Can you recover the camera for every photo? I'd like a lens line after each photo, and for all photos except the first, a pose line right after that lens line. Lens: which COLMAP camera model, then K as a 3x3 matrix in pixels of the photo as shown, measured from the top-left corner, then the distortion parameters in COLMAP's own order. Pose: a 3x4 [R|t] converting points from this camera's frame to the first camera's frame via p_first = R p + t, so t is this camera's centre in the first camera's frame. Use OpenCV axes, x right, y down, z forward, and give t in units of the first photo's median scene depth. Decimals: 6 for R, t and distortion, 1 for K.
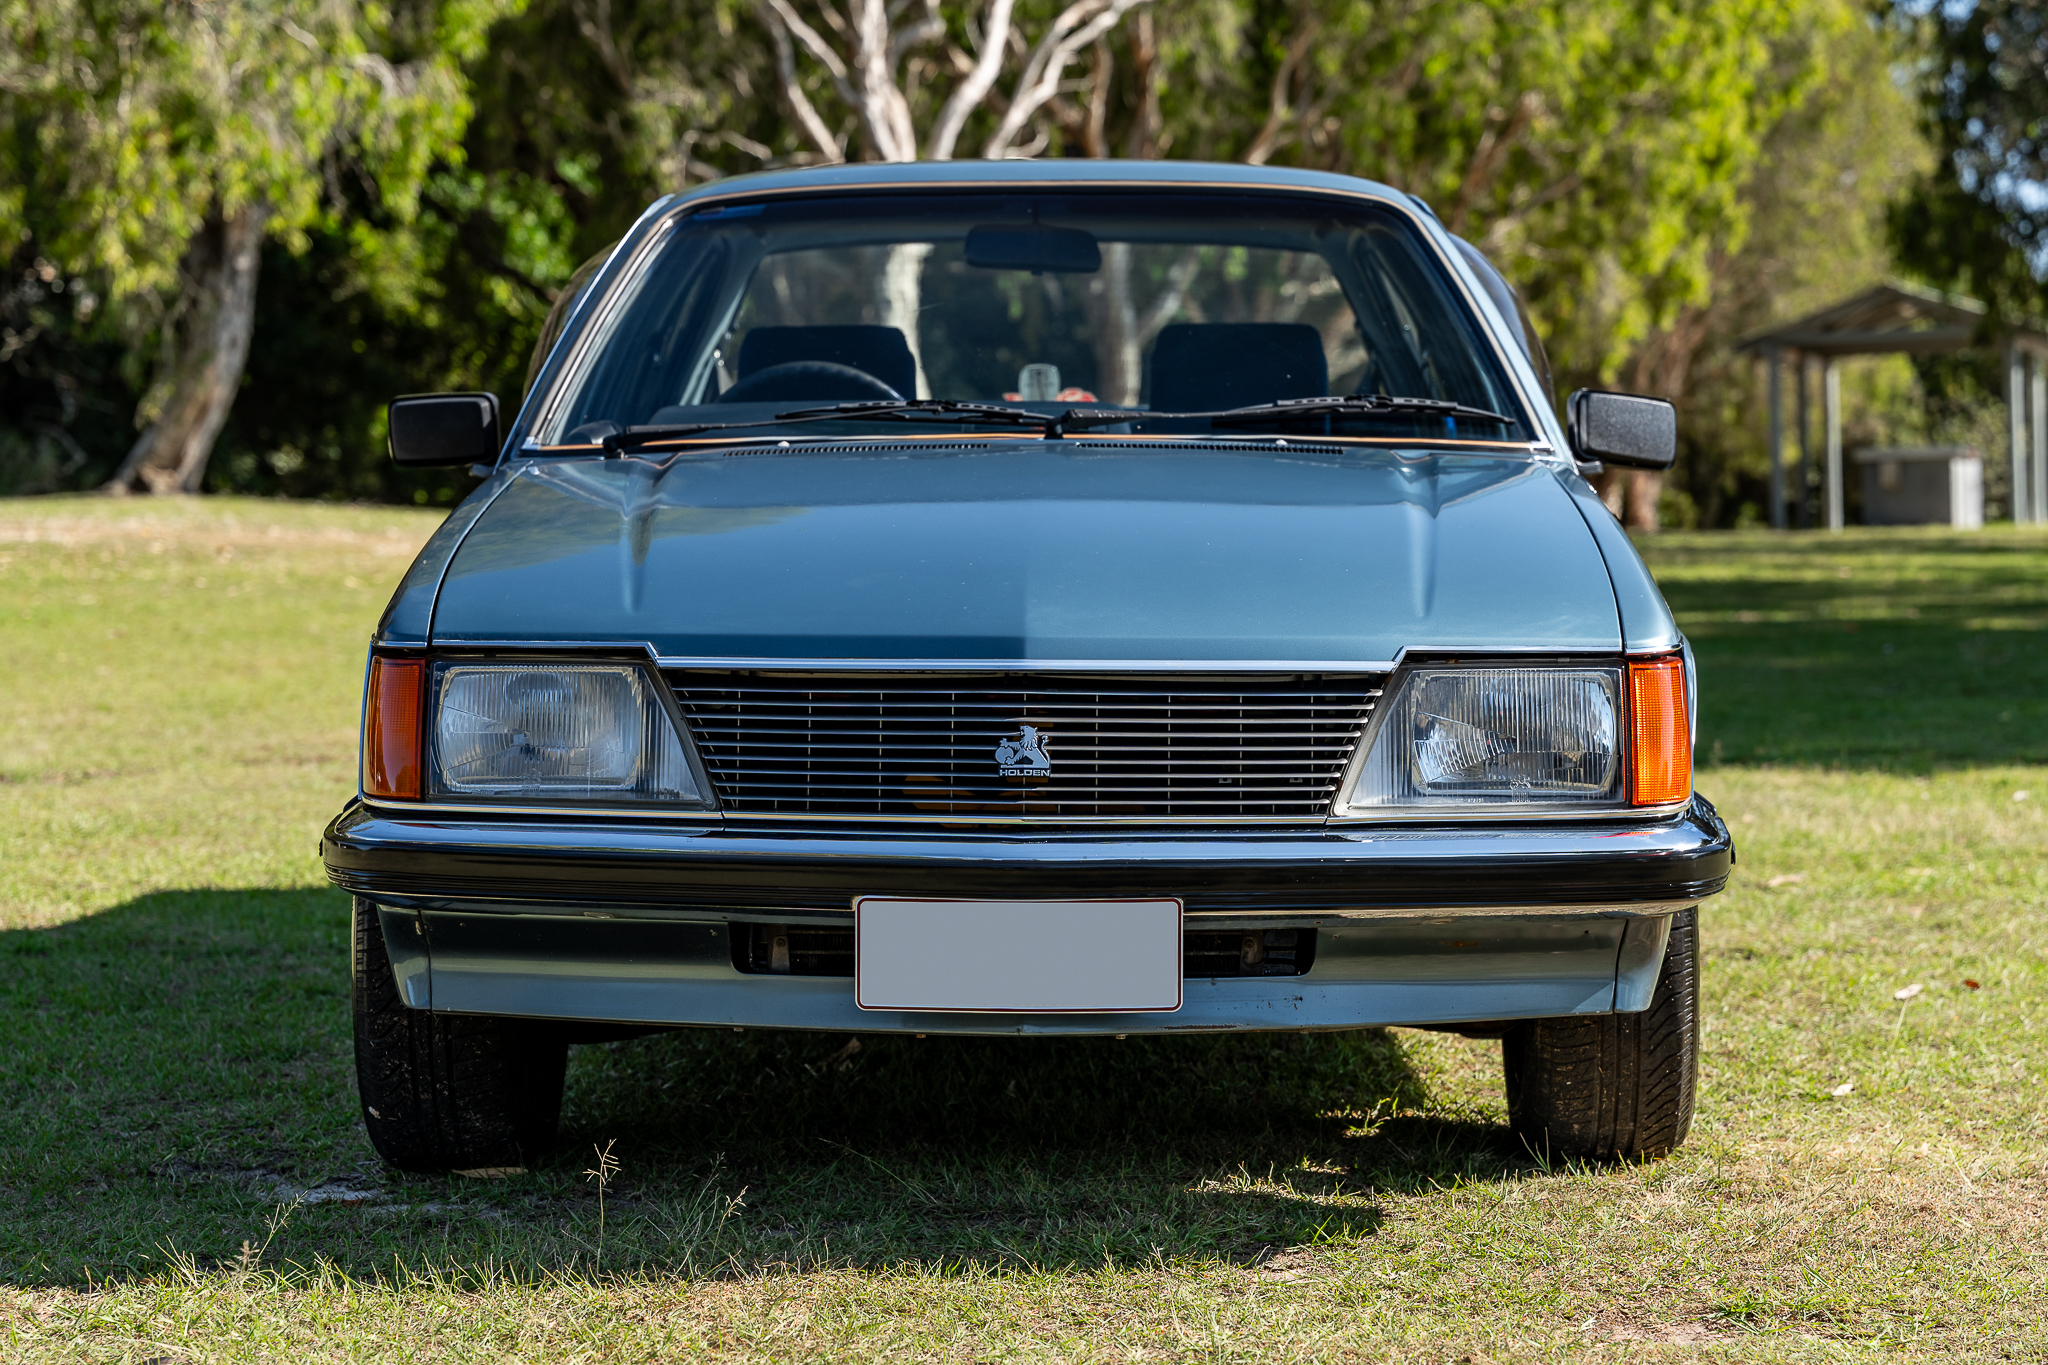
lens RADIAL K [[4505.7, 0, 1019.9], [0, 4505.7, 674.1], [0, 0, 1]] dist [0.052400, 0.000000]
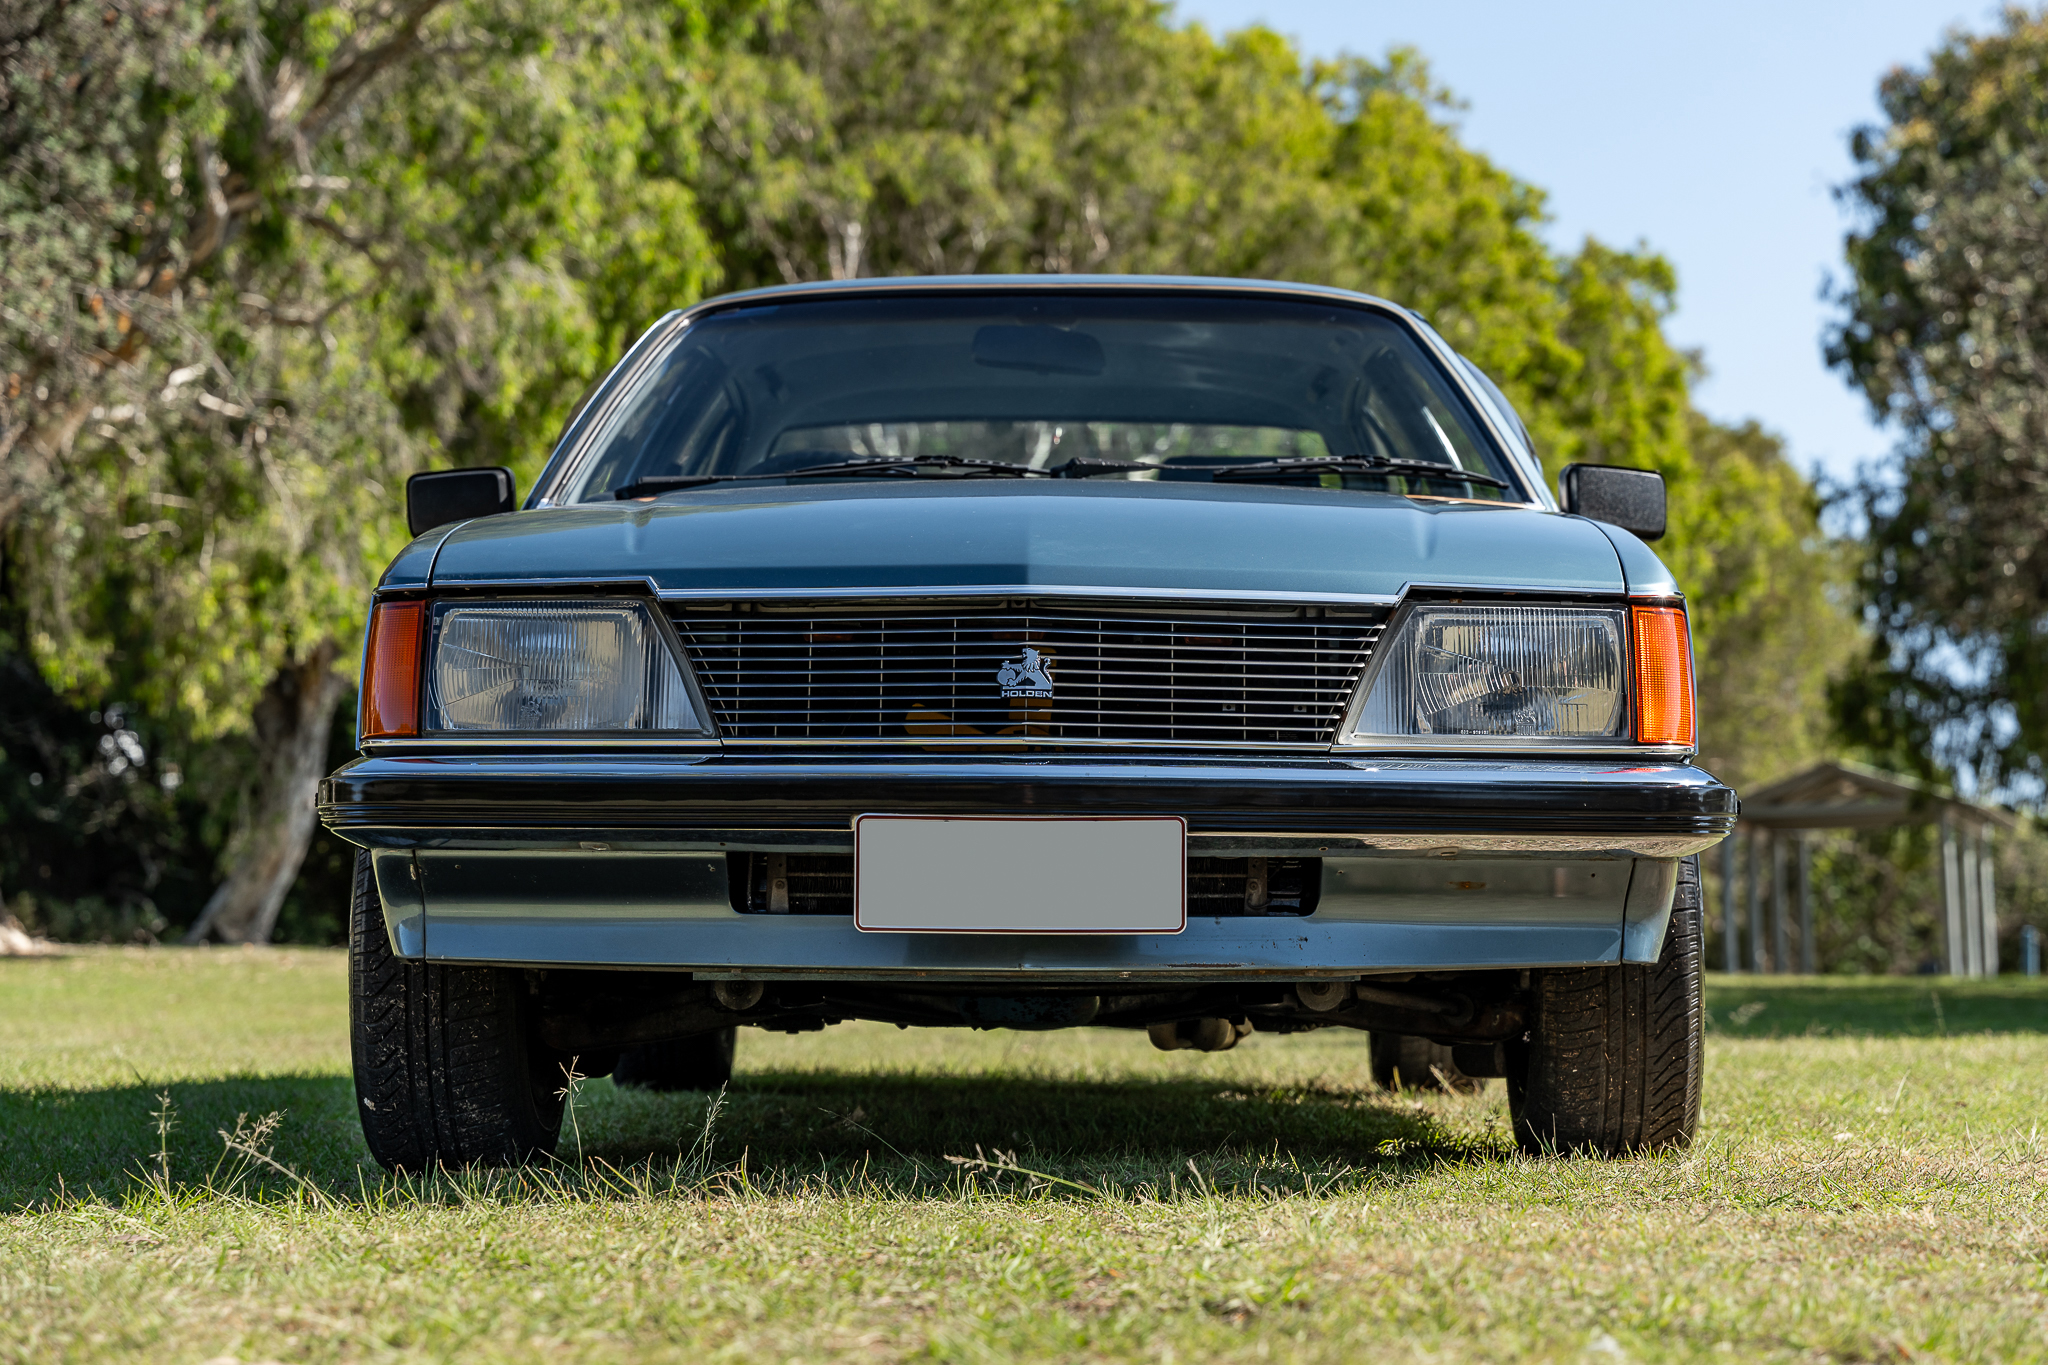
lens RADIAL K [[4136.1, 0, 1085.6], [0, 4136.1, 642.5], [0, 0, 1]] dist [0.056526, 0.000000]
pose [[0.999918, 0.002221, 0.012590, 0.002299], [-0.000661, 0.992464, -0.122532, 0.111897], [-0.012767, 0.122514, 0.992385, 0.087412]]
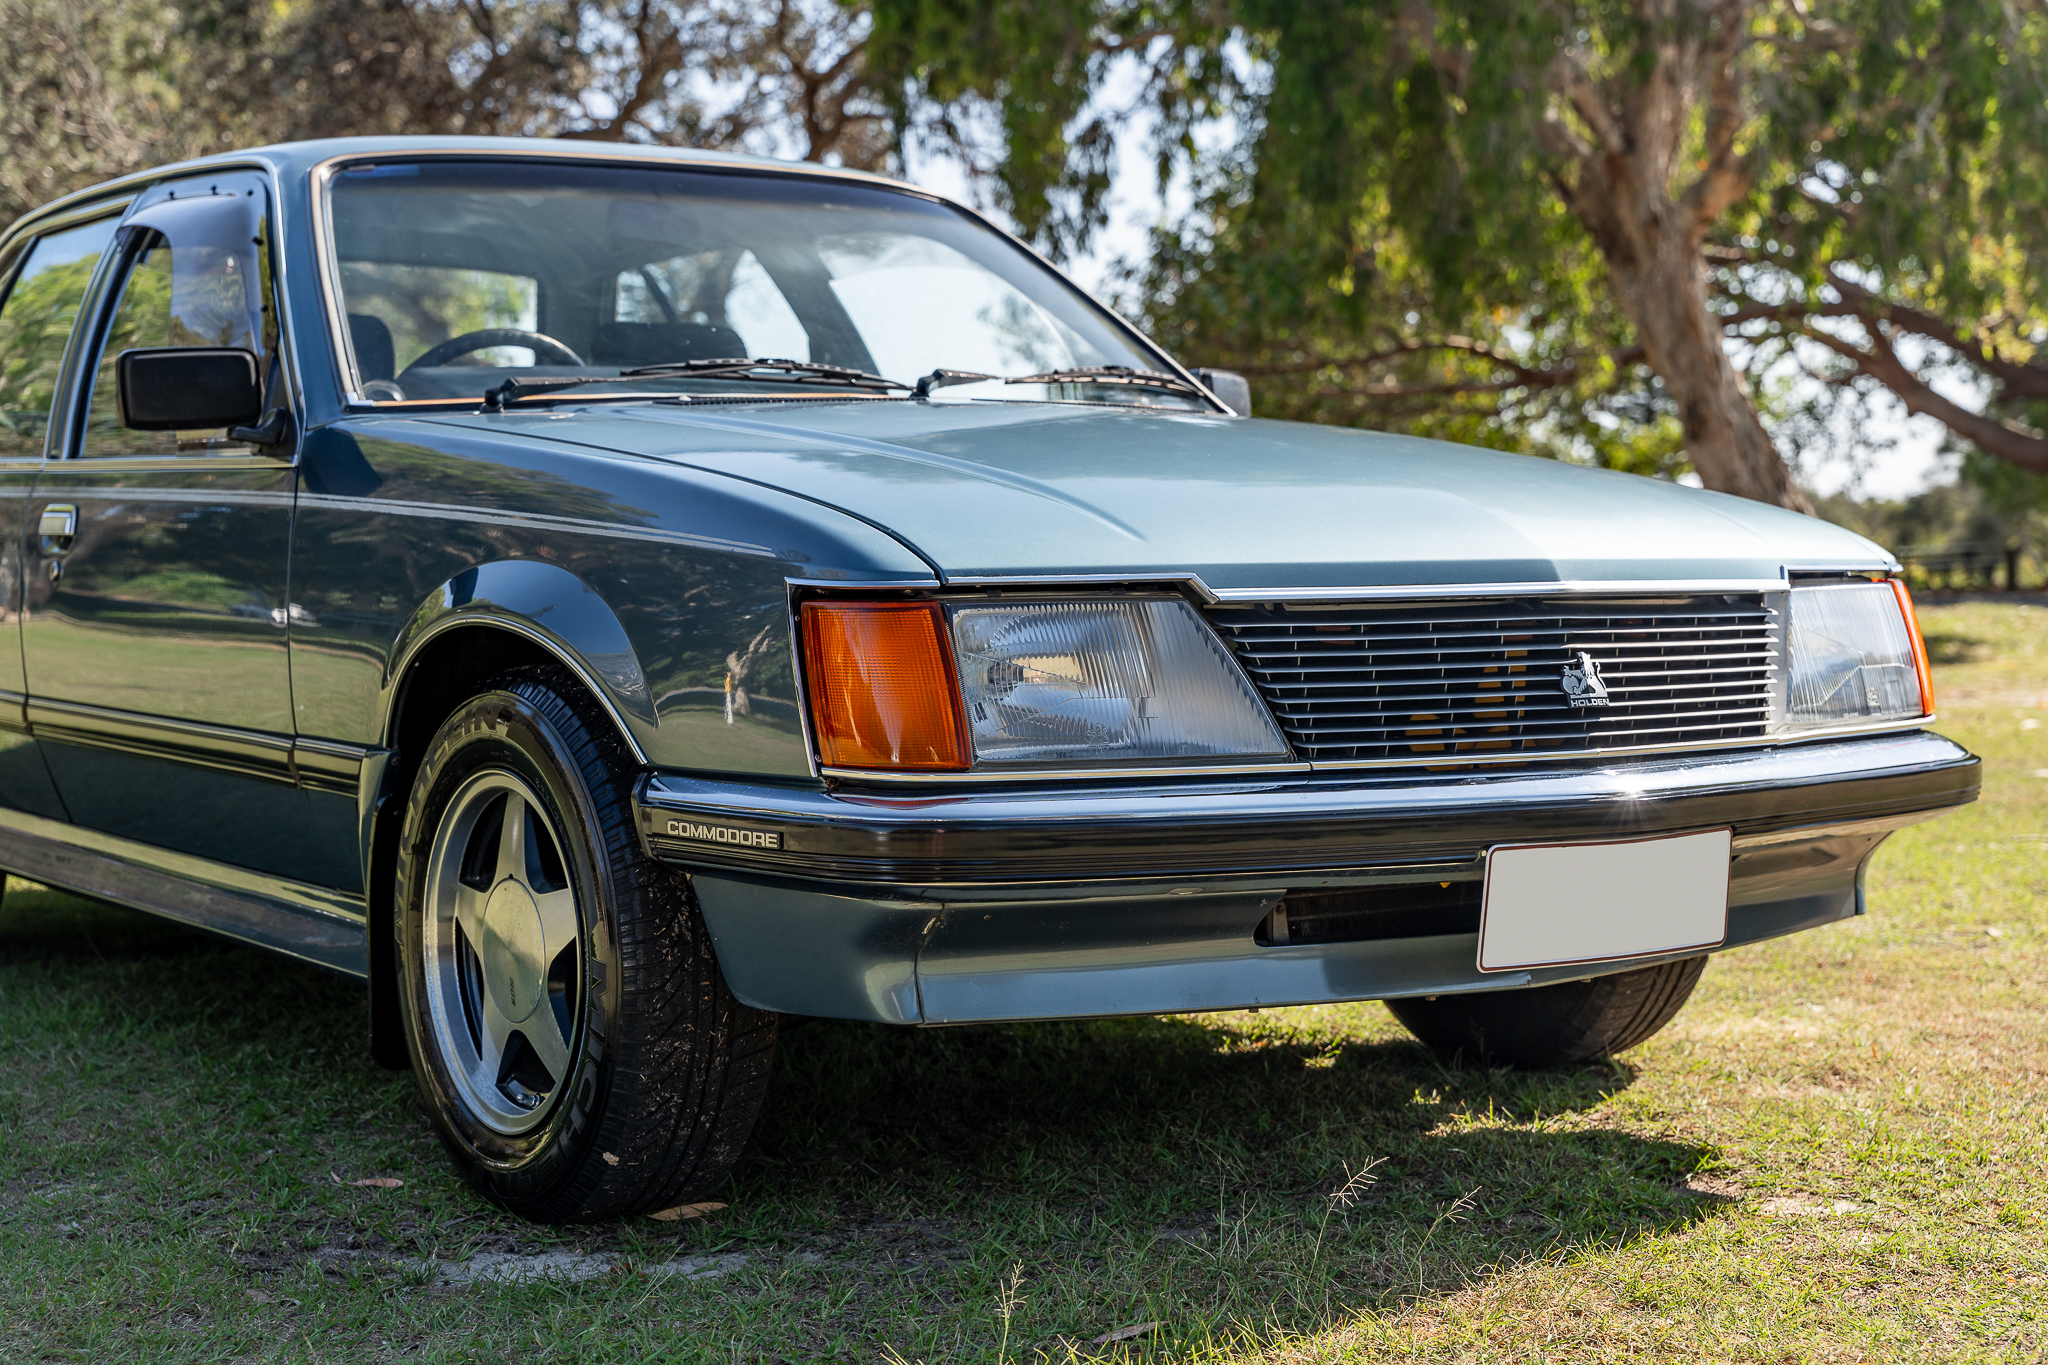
lens RADIAL K [[3101.0, 0, 1014.7], [0, 3101.0, 688.7], [0, 0, 1]] dist [0.059652, 0.000000]
pose [[0.819286, -0.036797, 0.572202, -0.424131], [0.040475, 0.999161, 0.006301, 0.009374], [-0.571954, 0.017998, 0.820088, 0.496530]]
